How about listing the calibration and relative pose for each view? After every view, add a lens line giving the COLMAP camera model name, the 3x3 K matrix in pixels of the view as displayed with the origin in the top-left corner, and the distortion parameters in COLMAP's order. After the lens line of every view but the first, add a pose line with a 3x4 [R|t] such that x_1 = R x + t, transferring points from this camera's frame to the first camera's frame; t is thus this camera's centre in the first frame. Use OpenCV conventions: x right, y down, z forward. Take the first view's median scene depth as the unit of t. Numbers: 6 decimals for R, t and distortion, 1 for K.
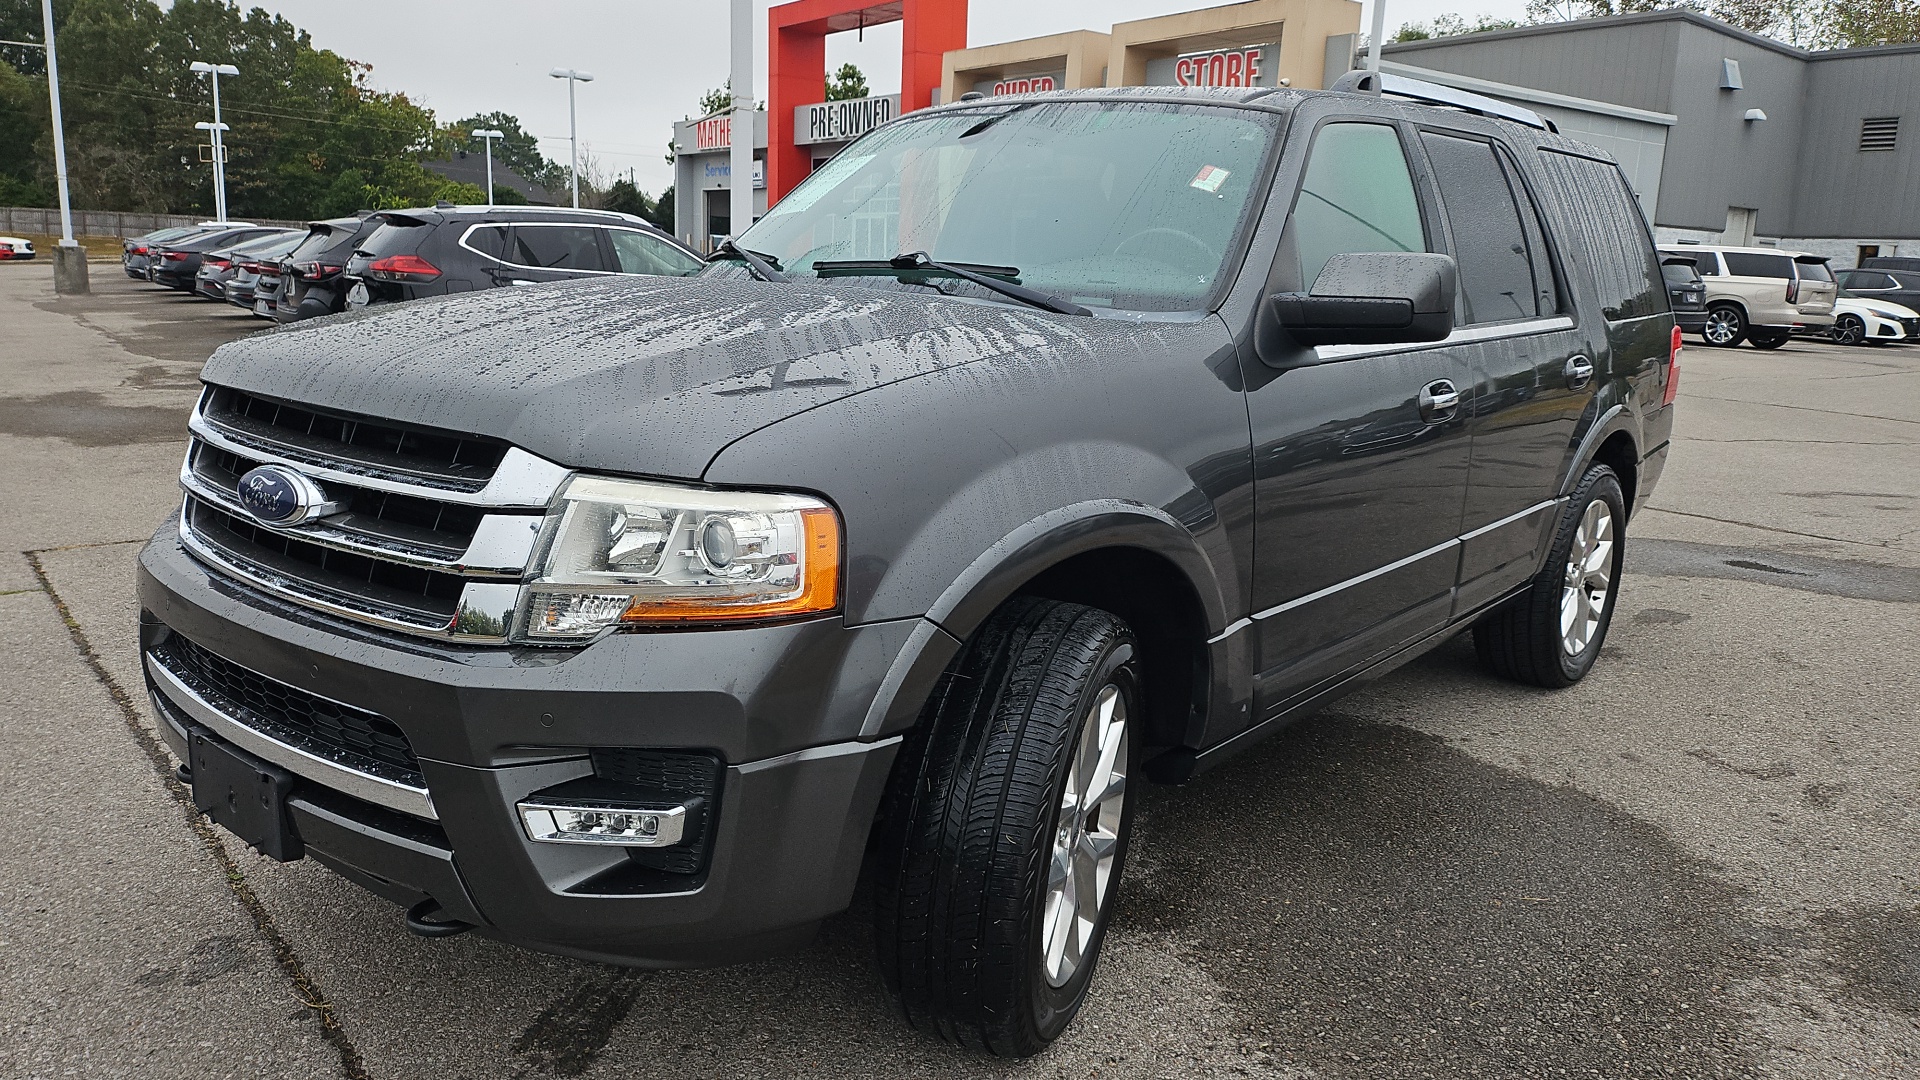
lens RADIAL K [[1366.0, 0, 975.4], [0, 1366.0, 555.3], [0, 0, 1]] dist [0.045038, -0.043171]
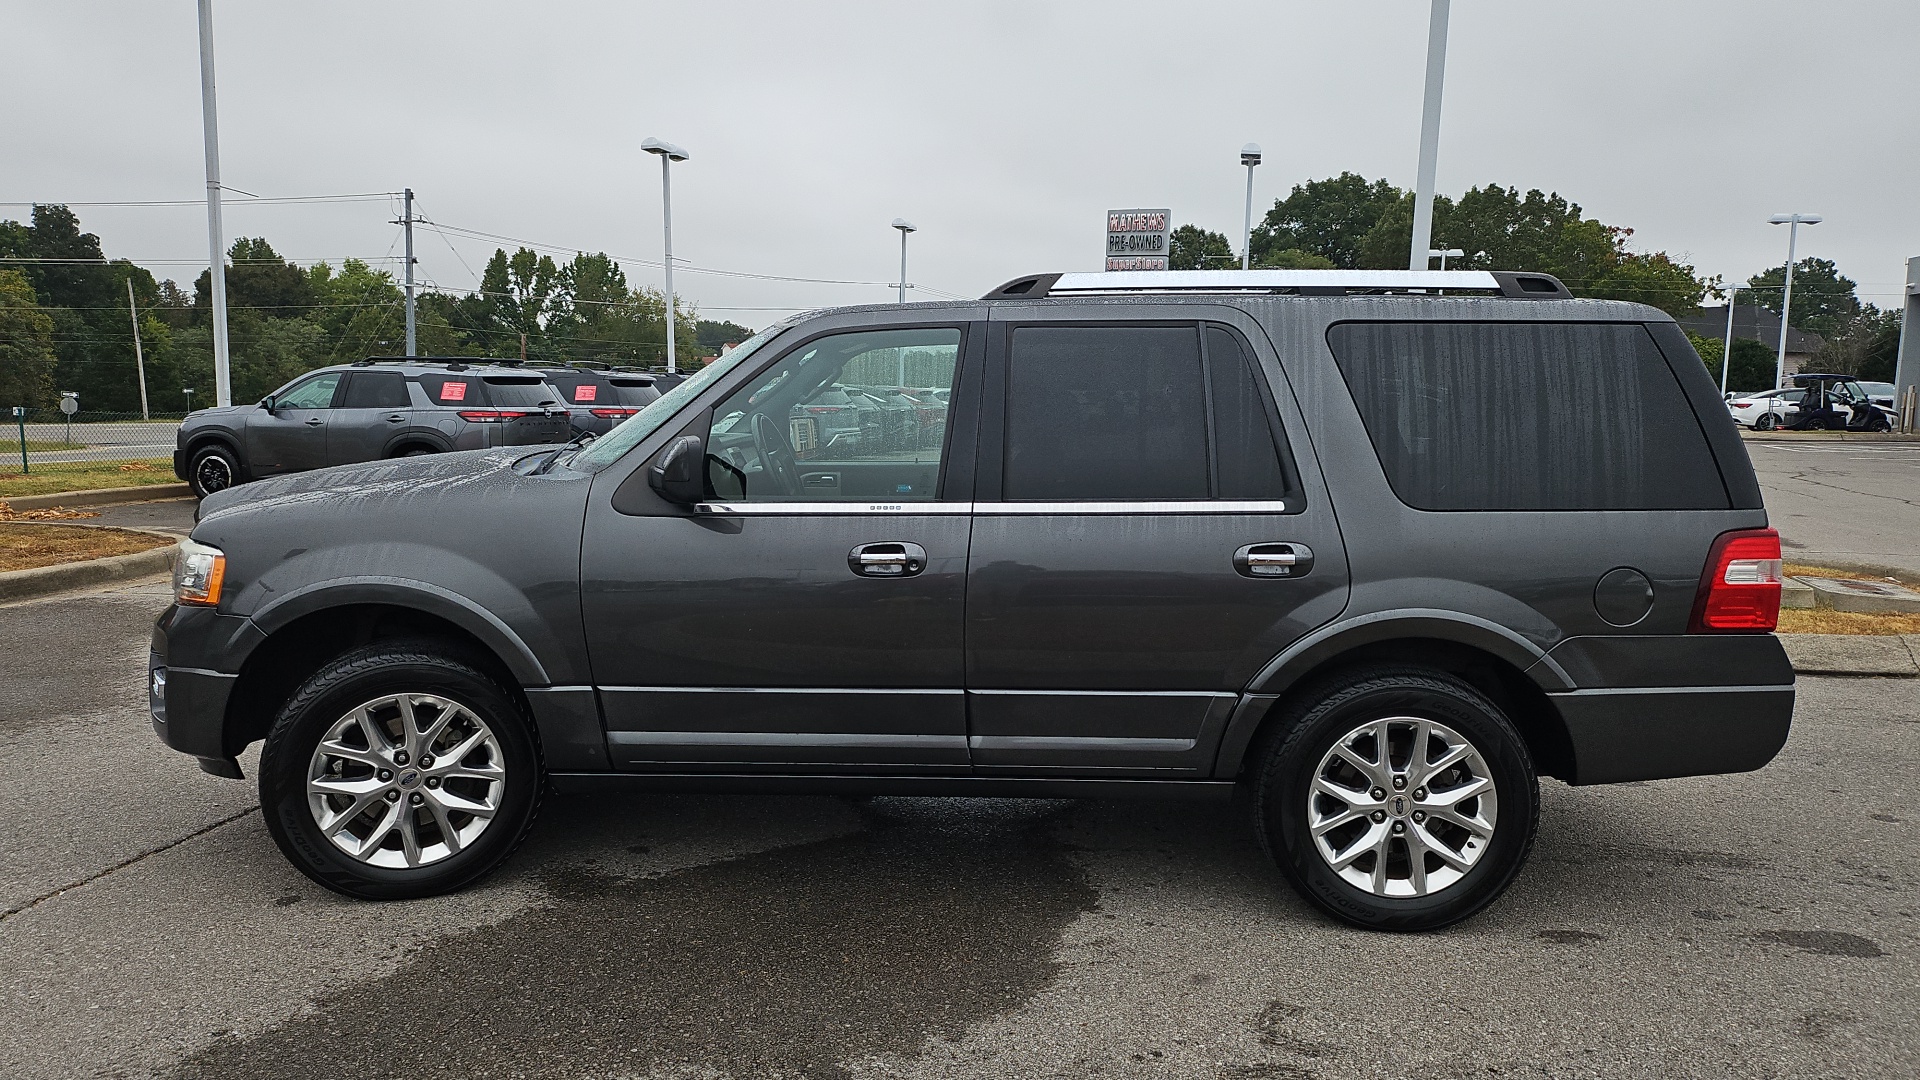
lens RADIAL K [[1366.0, 0, 953.5], [0, 1366.0, 544.8], [0, 0, 1]] dist [0.045038, -0.043171]
pose [[0.610024, 0.074766, -0.788848, 1.046685], [-0.166163, 0.985474, -0.035094, -0.076329], [0.774765, 0.152486, 0.613585, 0.266126]]
